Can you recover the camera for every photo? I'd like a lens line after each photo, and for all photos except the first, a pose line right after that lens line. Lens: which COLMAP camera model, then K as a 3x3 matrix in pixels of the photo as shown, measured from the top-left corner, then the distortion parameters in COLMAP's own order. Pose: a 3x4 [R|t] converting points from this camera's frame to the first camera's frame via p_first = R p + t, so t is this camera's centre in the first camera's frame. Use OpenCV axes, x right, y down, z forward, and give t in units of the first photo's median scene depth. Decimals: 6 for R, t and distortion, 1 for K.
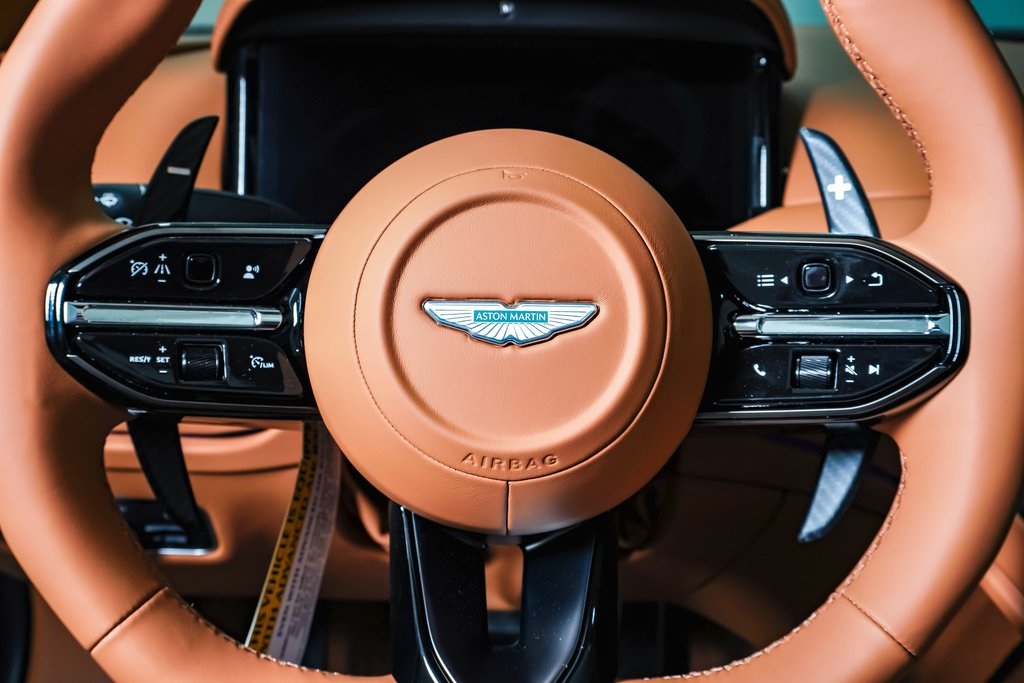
lens RADIAL K [[1010.6, 0, 510.3], [0, 1010.6, 340.1], [0, 0, 1]] dist [-0.010756, 0.000000]
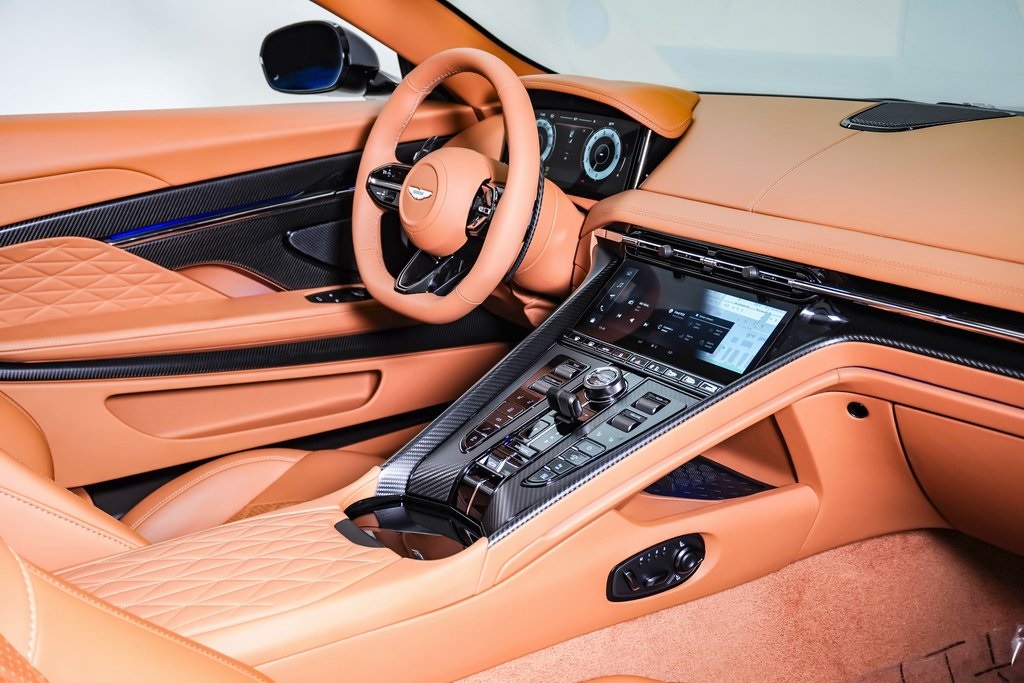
lens RADIAL K [[1079.6, 0, 511.9], [0, 1079.6, 342.8], [0, 0, 1]] dist [0.042555, 0.000000]
pose [[0.597334, 0.232489, -0.767556, 3.631195], [-0.217434, 0.968162, 0.124038, -0.059015], [0.771955, 0.092800, 0.628866, -1.375419]]
